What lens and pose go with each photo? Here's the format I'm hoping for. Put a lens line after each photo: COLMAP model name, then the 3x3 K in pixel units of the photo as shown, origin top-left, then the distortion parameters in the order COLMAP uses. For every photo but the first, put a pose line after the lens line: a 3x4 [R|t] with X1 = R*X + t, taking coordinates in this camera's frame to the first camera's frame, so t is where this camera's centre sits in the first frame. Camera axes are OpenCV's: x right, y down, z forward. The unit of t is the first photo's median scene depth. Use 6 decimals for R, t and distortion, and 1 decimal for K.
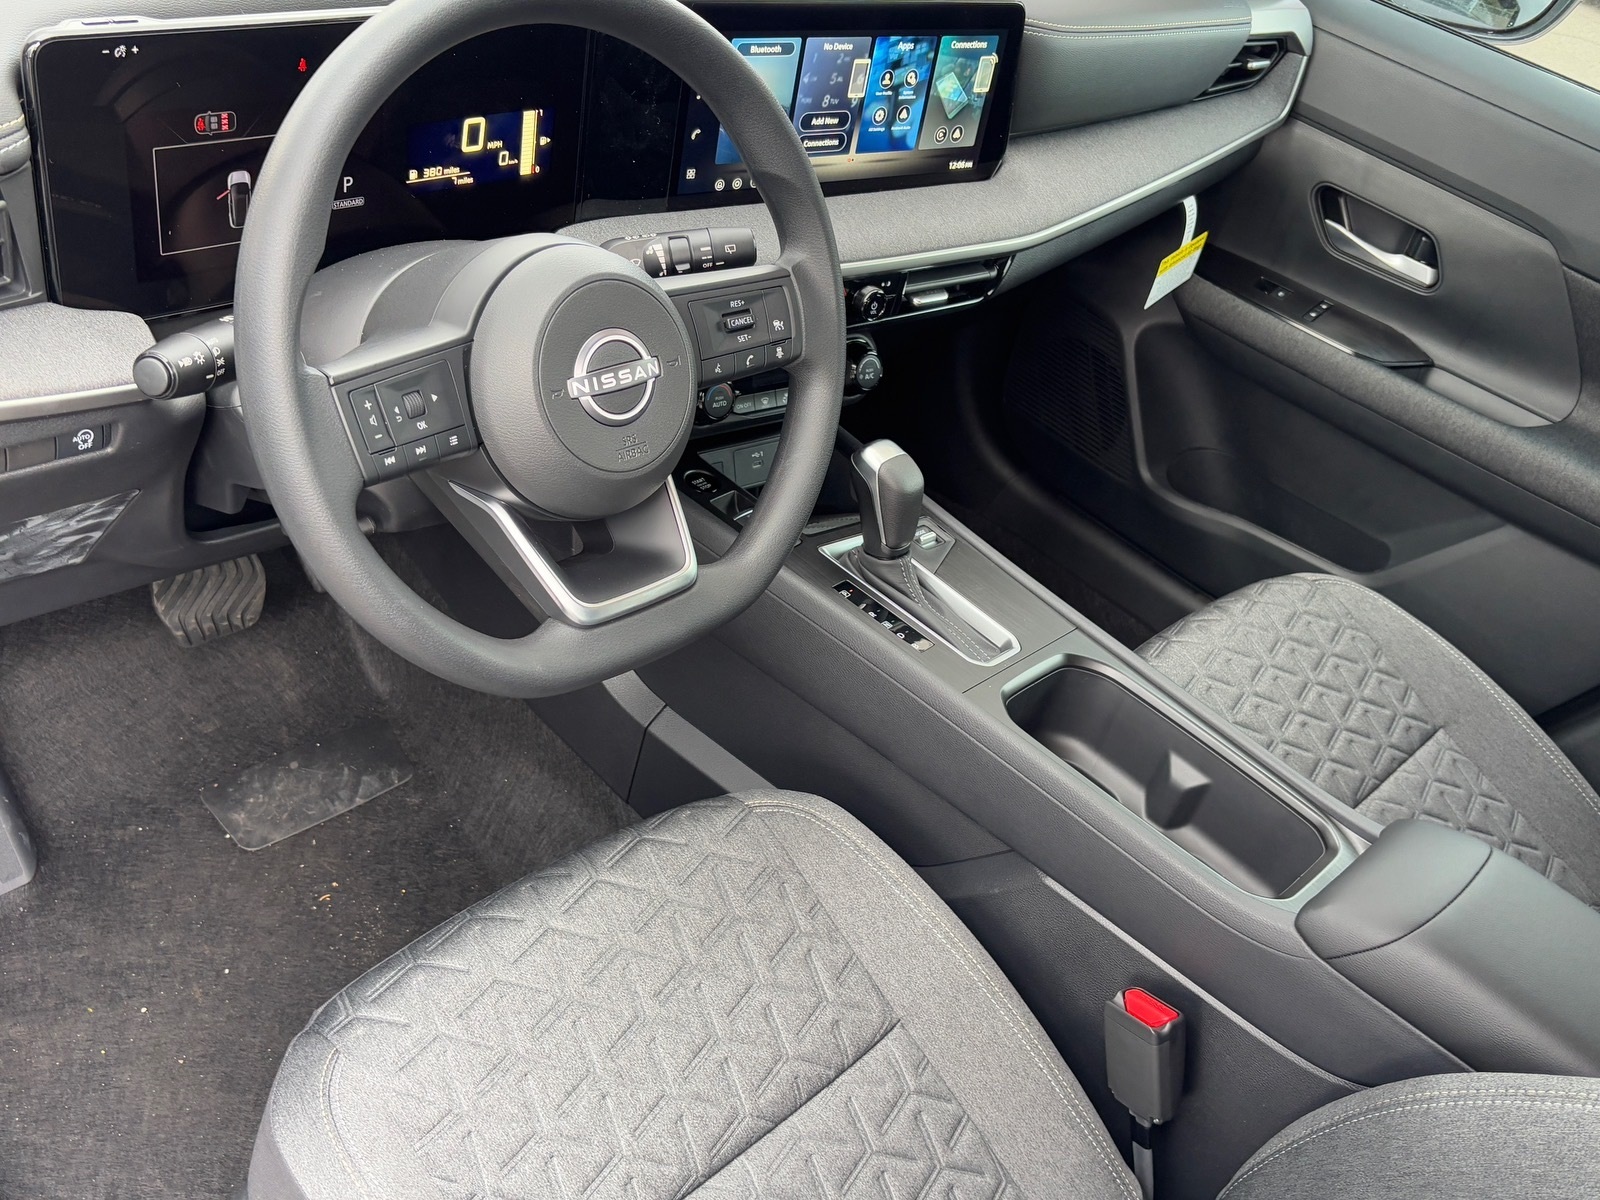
lens RADIAL K [[1547.5, 0, 791.8], [0, 1547.5, 602.4], [0, 0, 1]] dist [0.014482, 0.000000]
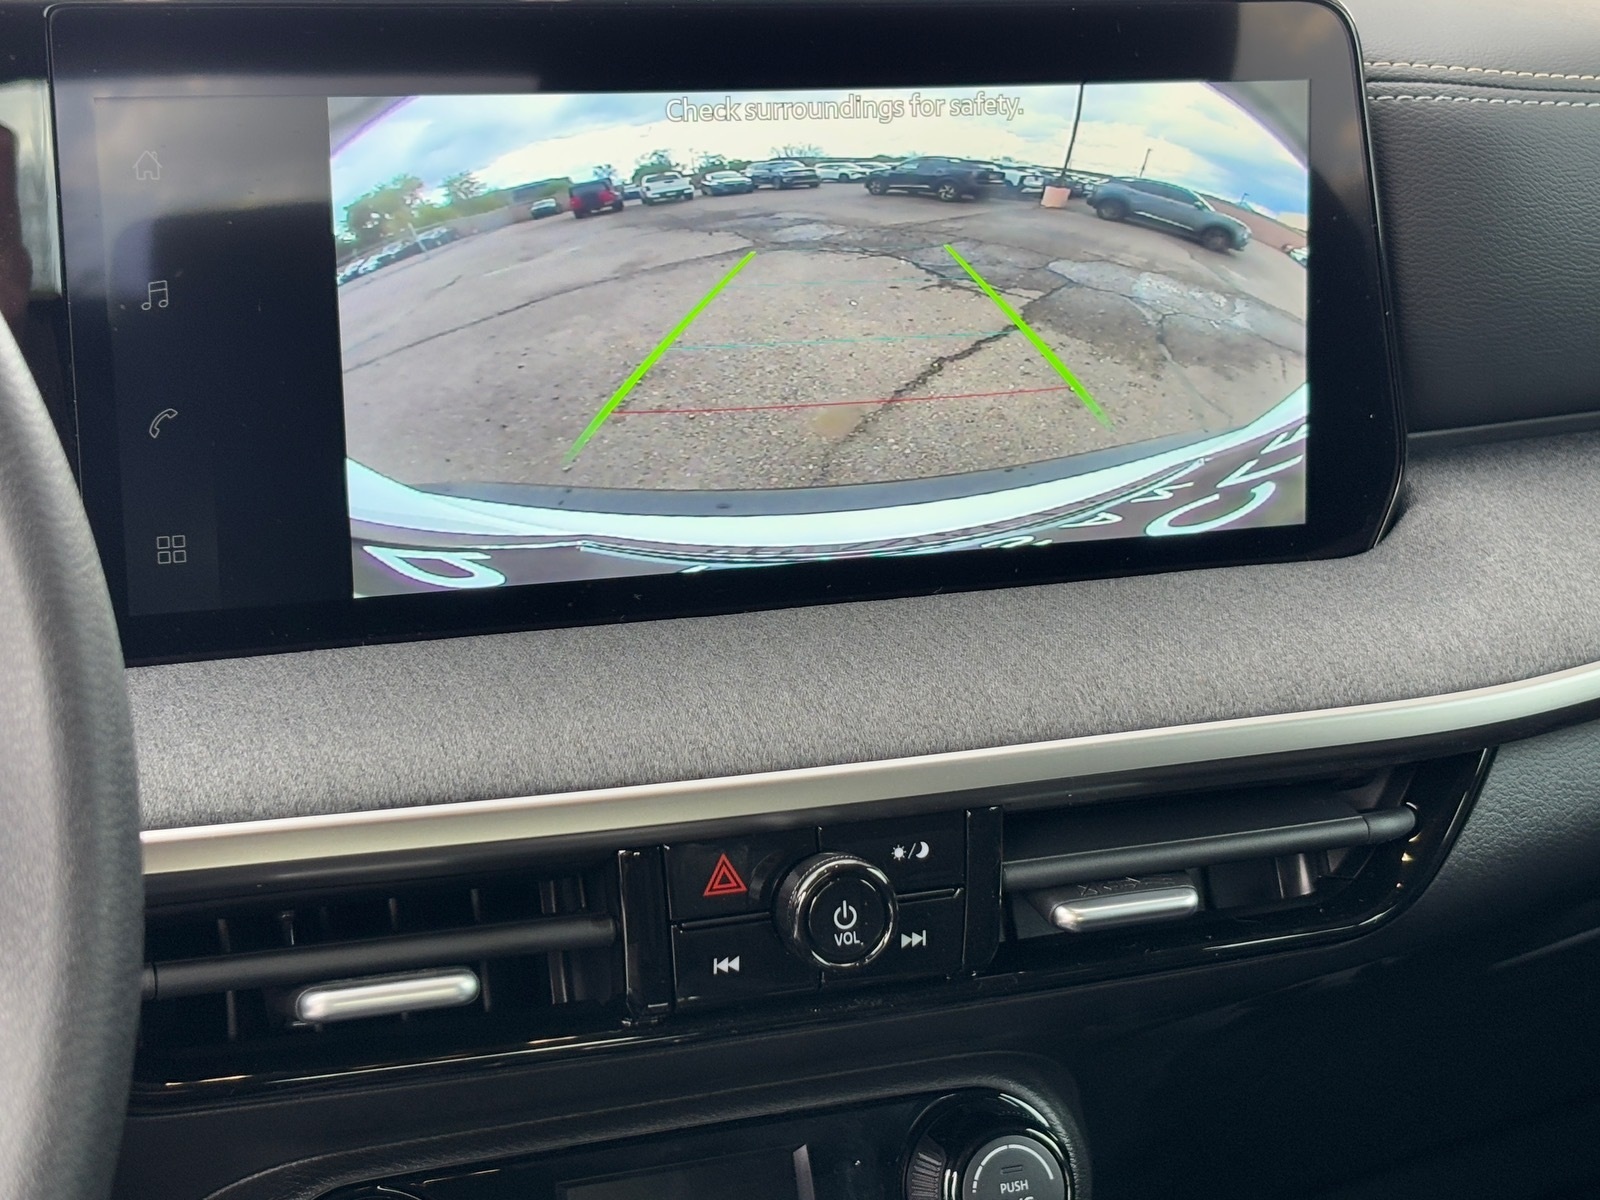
lens RADIAL K [[2855.1, 0, 788.6], [0, 2855.1, 600.1], [0, 0, 1]] dist [0.115517, 0.000000]
pose [[0.940258, -0.148450, -0.306393, 0.220706], [0.000564, 0.900612, -0.434624, -0.014766], [0.340461, 0.408486, 0.846892, 0.536414]]
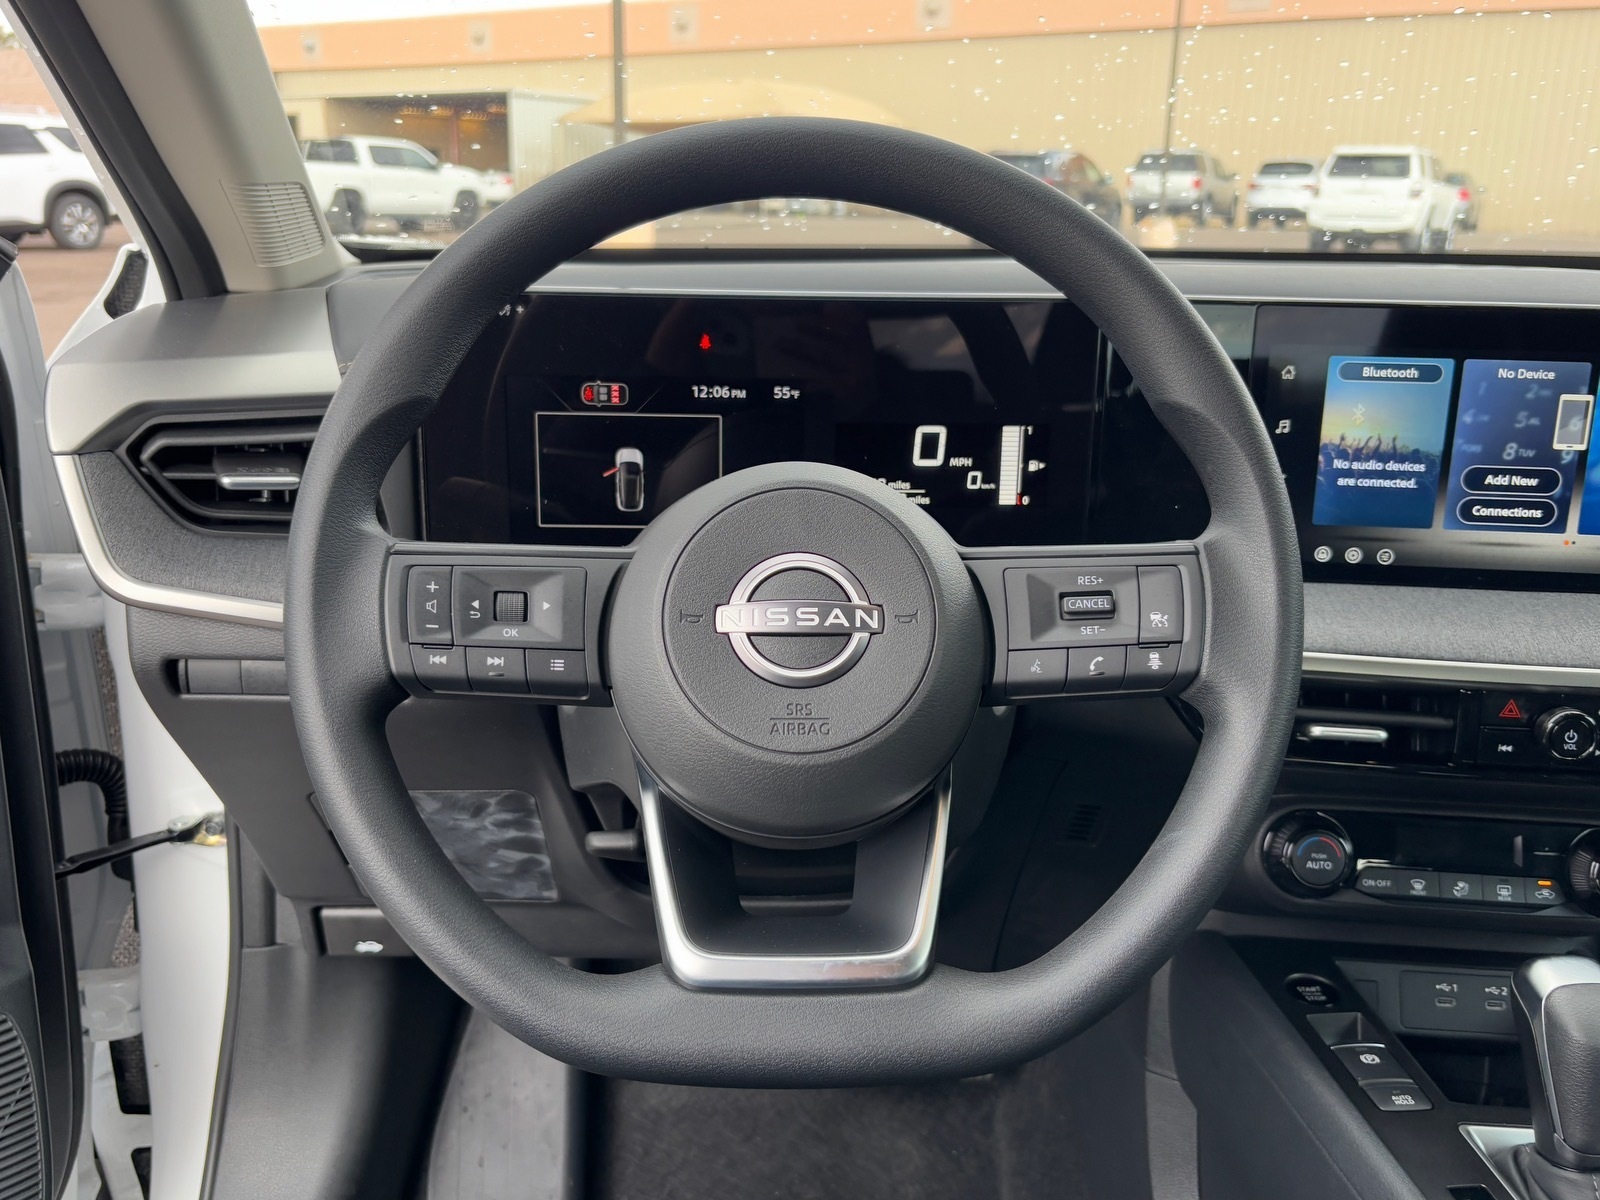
lens RADIAL K [[1335.3, 0, 796.1], [0, 1335.3, 620.9], [0, 0, 1]] dist [0.056678, -0.075320]
pose [[0.718105, 0.001472, -0.695933, 0.214690], [-0.297407, 0.904734, -0.304968, 0.026956], [0.629185, 0.425974, 0.650132, 0.435672]]
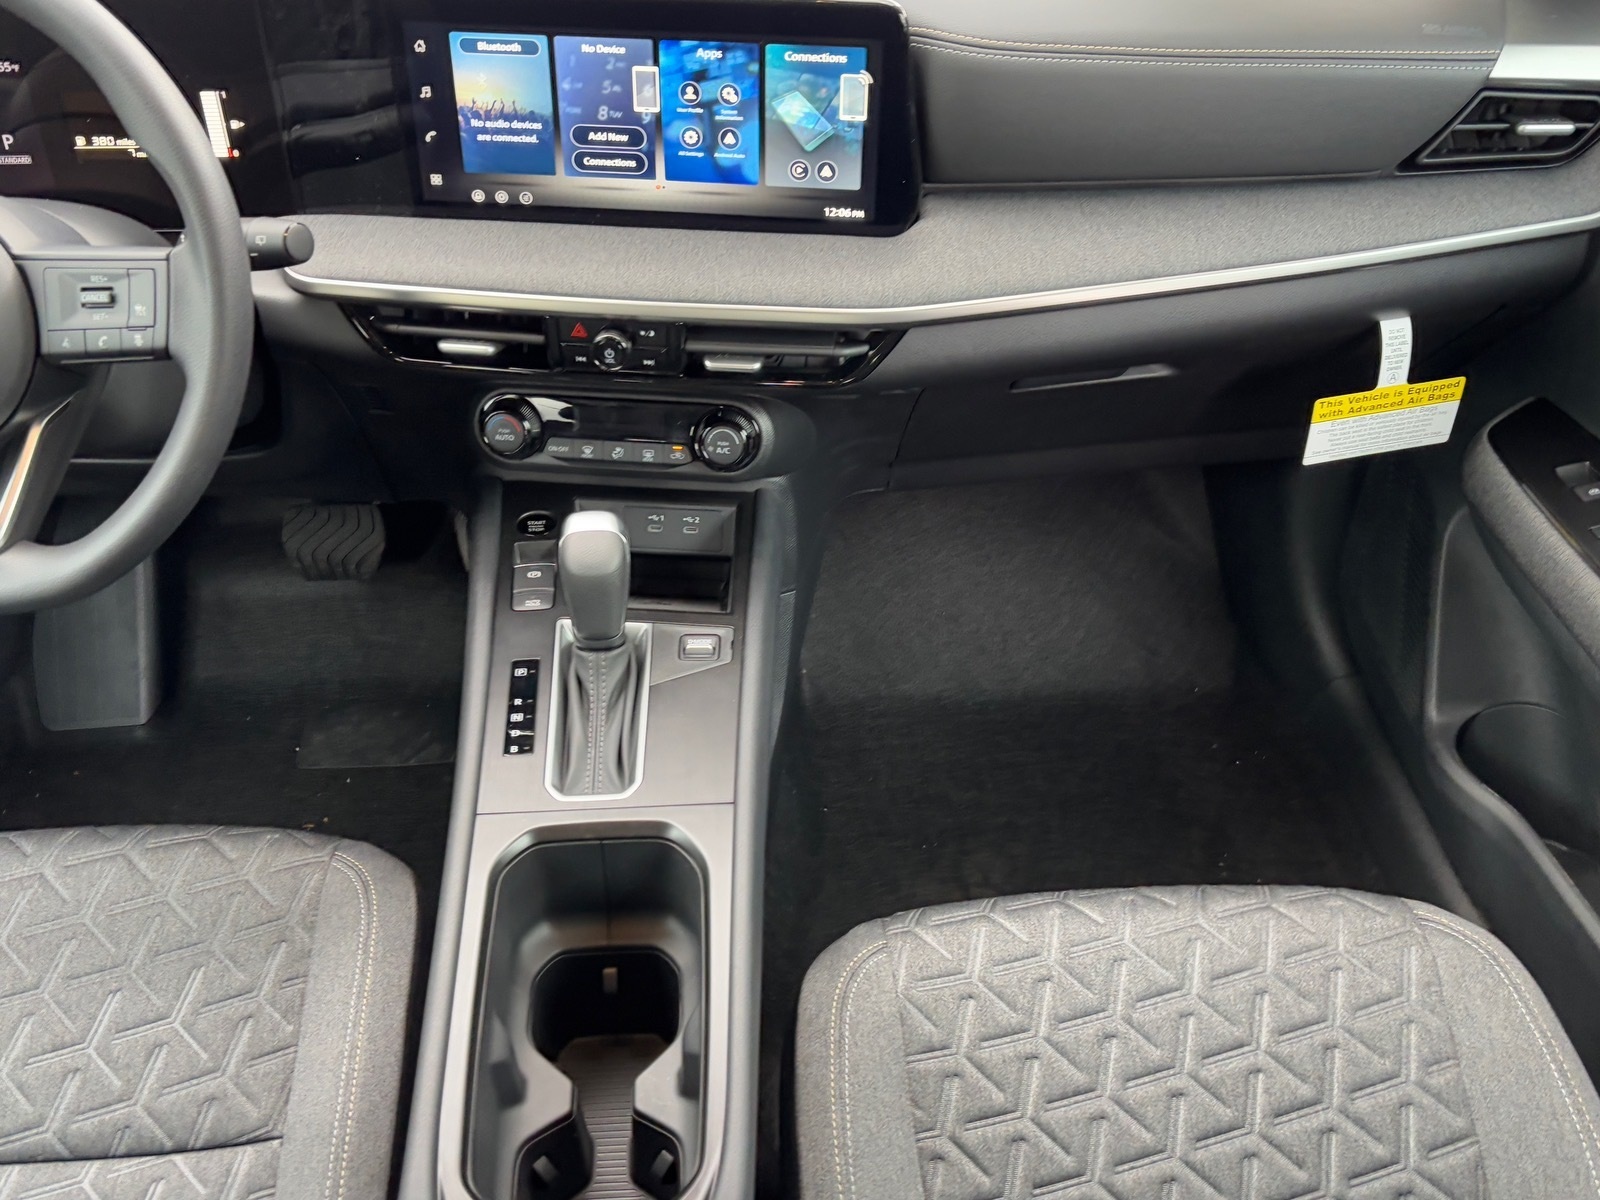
lens RADIAL K [[1443.2, 0, 788.6], [0, 1443.2, 613.8], [0, 0, 1]] dist [0.008007, 0.013377]
pose [[0.725030, 0.249978, -0.641750, 0.686950], [-0.281123, 0.958061, 0.055584, -0.129762], [0.628730, 0.140110, 0.764897, 0.487853]]
